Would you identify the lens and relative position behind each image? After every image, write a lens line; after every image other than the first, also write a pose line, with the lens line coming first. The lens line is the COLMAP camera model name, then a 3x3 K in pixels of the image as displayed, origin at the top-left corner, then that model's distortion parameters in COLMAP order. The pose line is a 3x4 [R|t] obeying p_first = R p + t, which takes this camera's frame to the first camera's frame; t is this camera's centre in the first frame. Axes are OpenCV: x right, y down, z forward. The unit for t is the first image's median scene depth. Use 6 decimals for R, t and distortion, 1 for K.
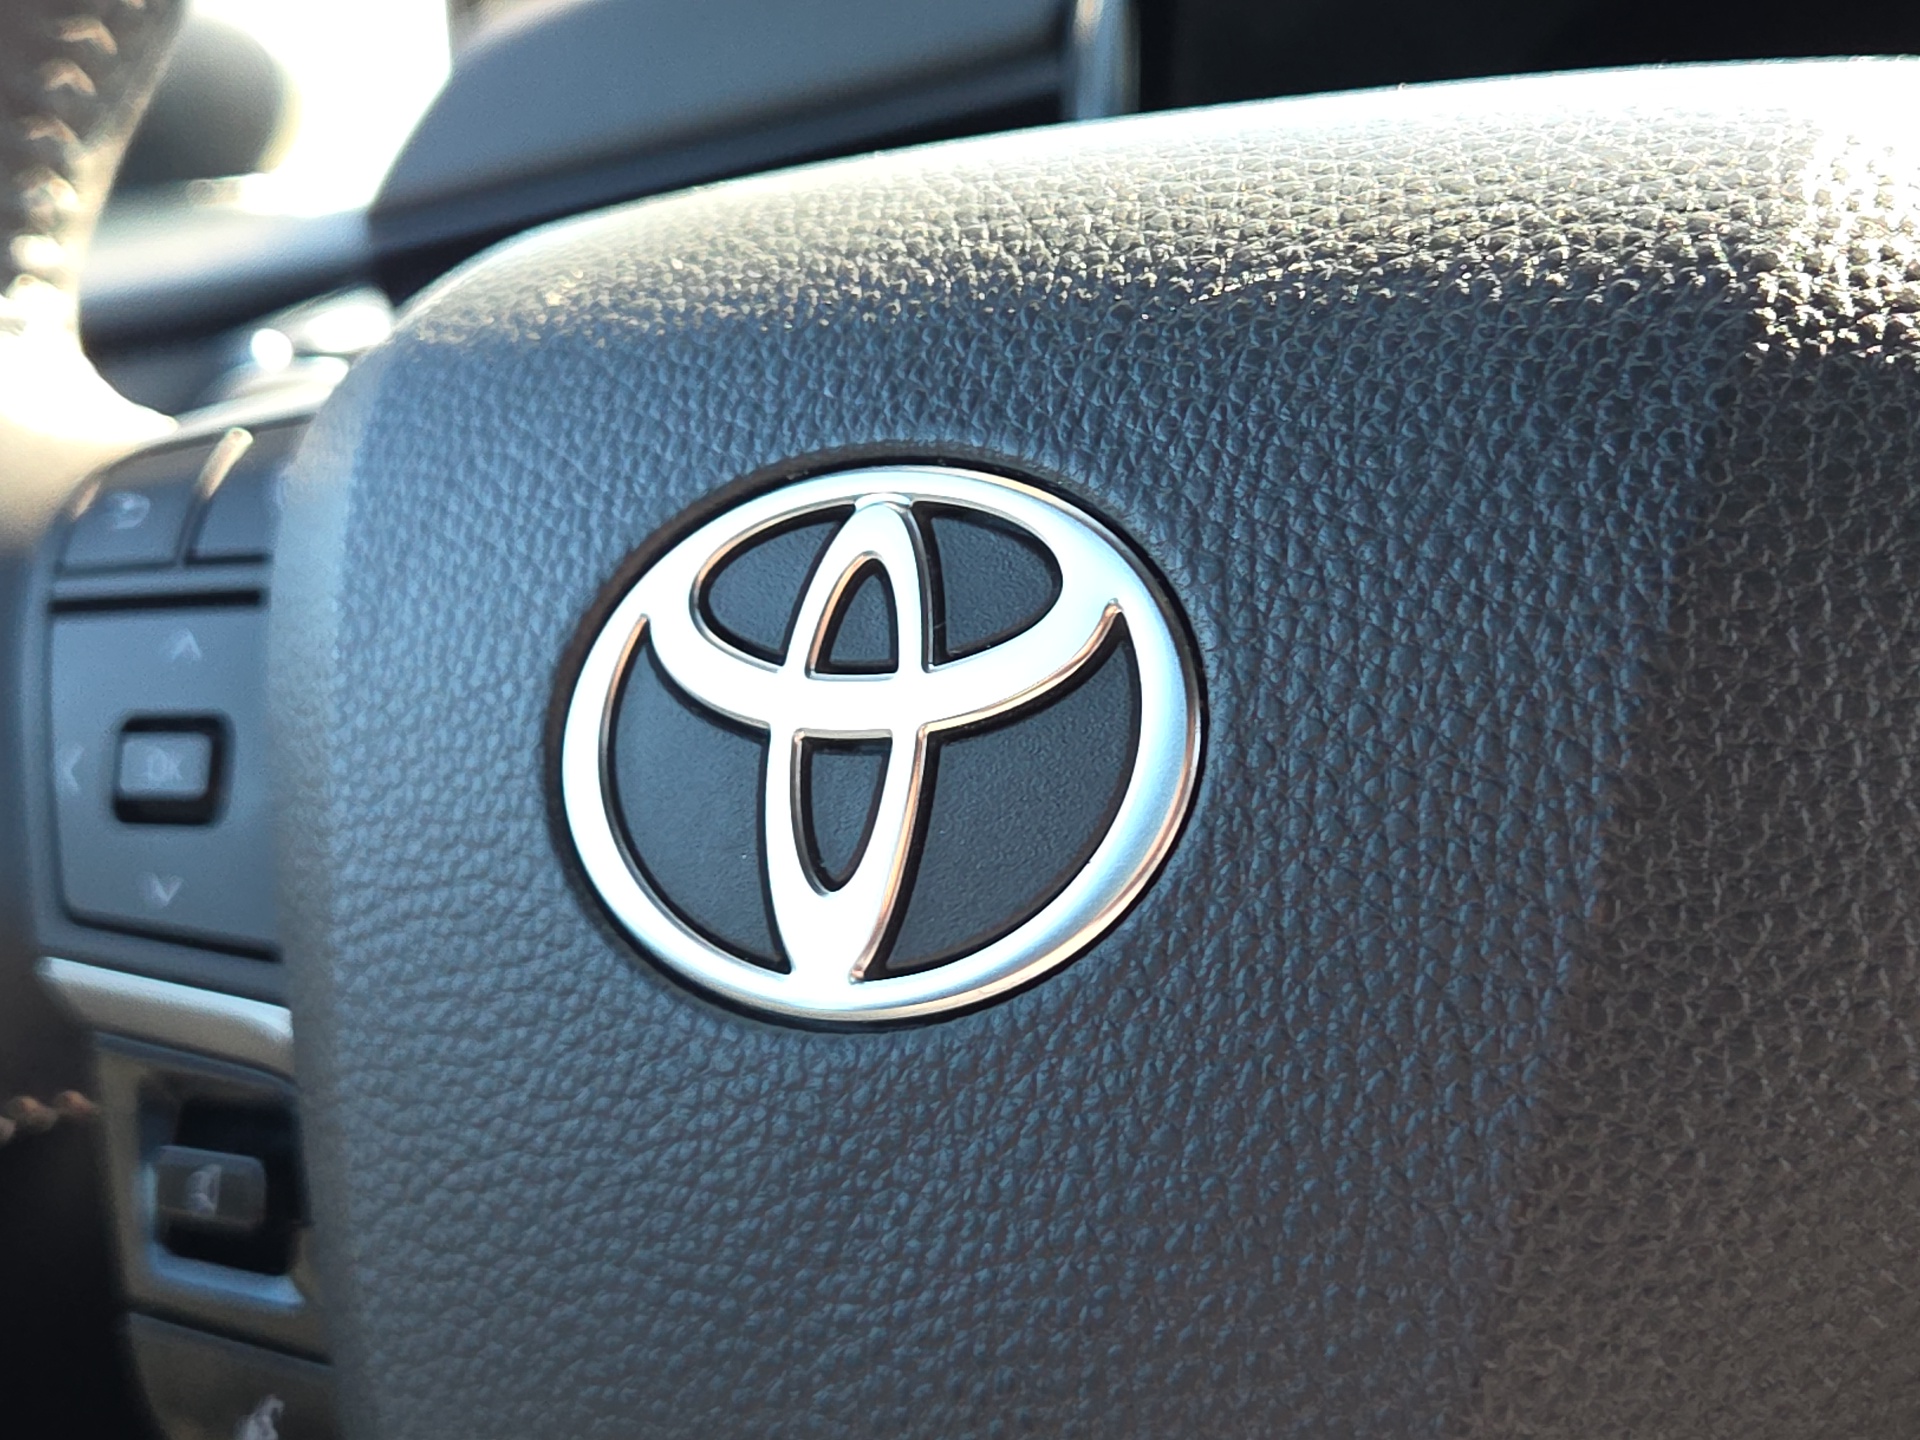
lens RADIAL K [[3389.0, 0, 960.6], [0, 3389.0, 716.5], [0, 0, 1]] dist [0.064880, 0.000000]
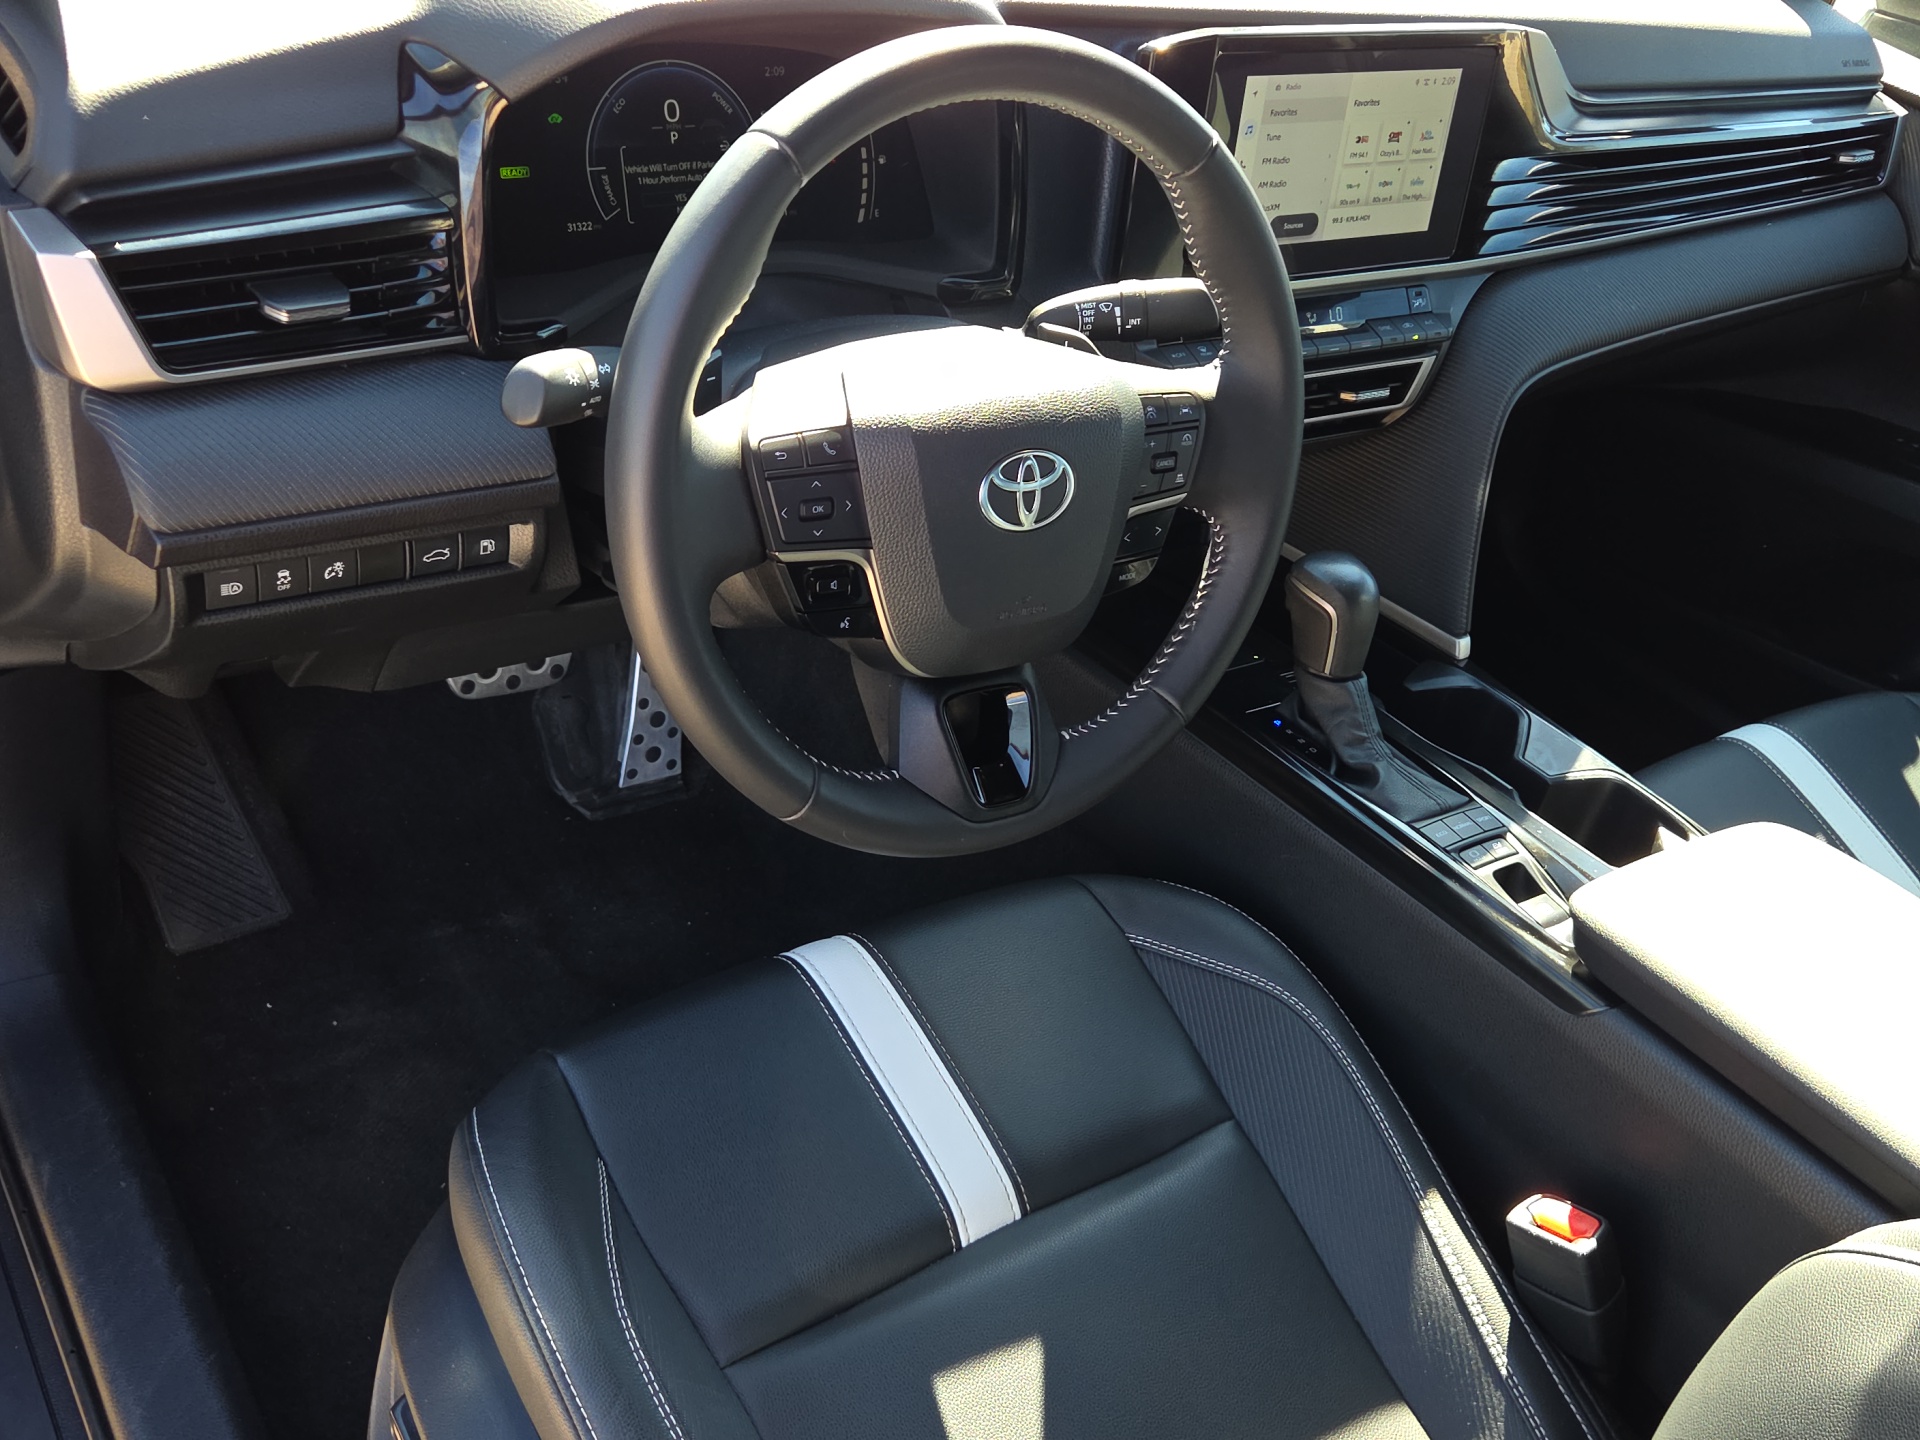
lens RADIAL K [[1869.2, 0, 955.9], [0, 1869.2, 706.4], [0, 0, 1]] dist [0.061766, 0.000000]
pose [[0.290080, -0.379499, 0.878541, -3.699207], [-0.072766, 0.906610, 0.415649, -1.204317], [-0.954232, -0.184499, 0.235374, 0.160669]]
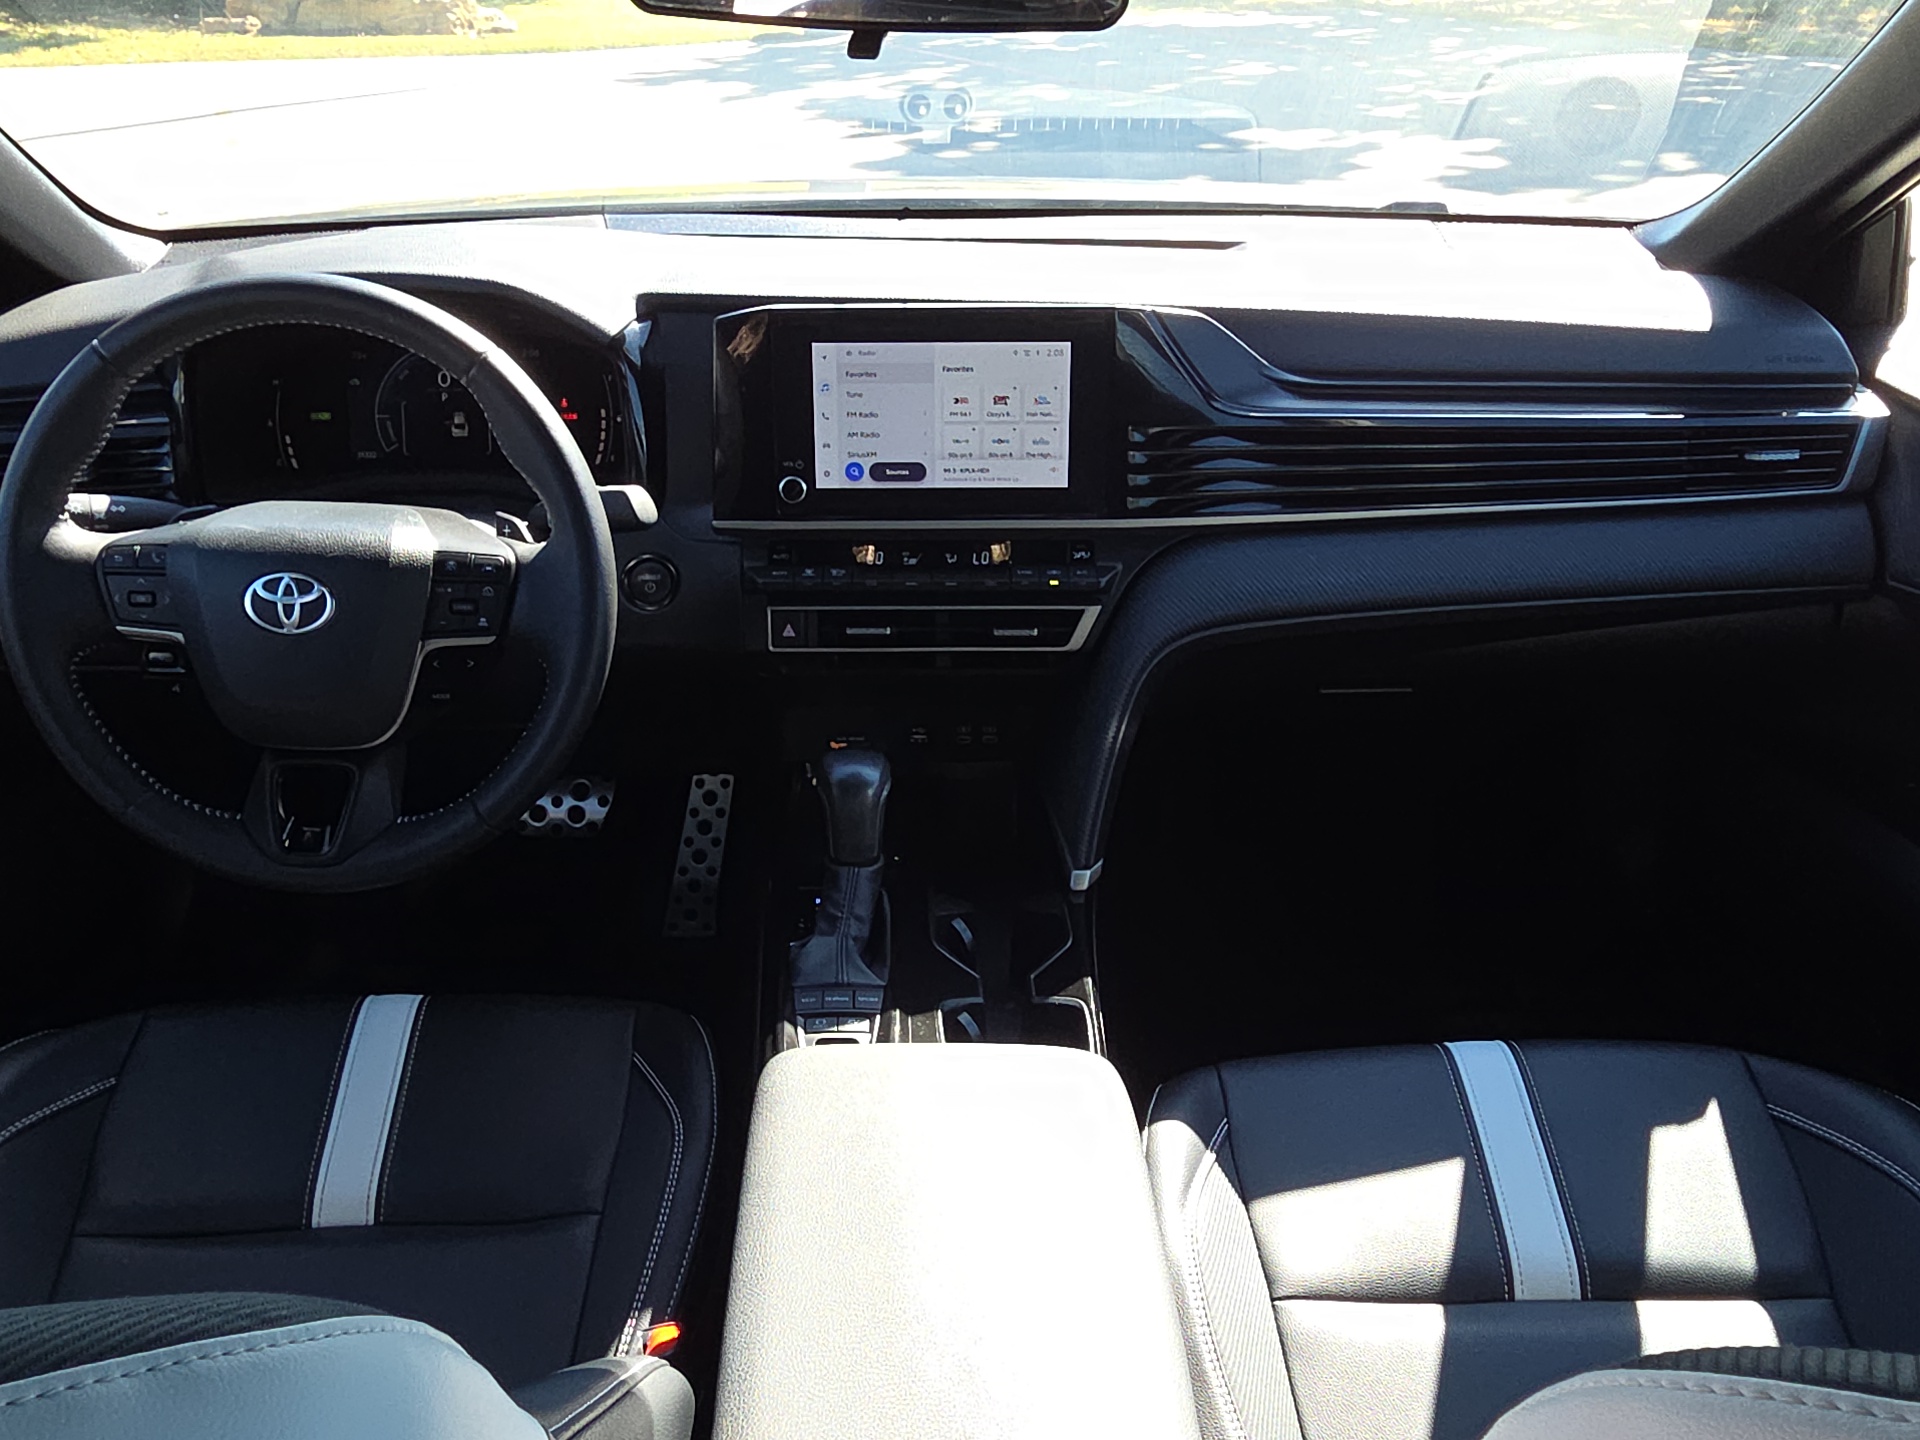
lens RADIAL K [[1637.2, 0, 927.3], [0, 1637.2, 760.2], [0, 0, 1]] dist [-0.002109, 0.010533]
pose [[0.778728, -0.161848, 0.606125, -1.480244], [-0.016692, 0.960463, 0.277908, -0.868359], [-0.627139, -0.226532, 0.745238, -3.580224]]
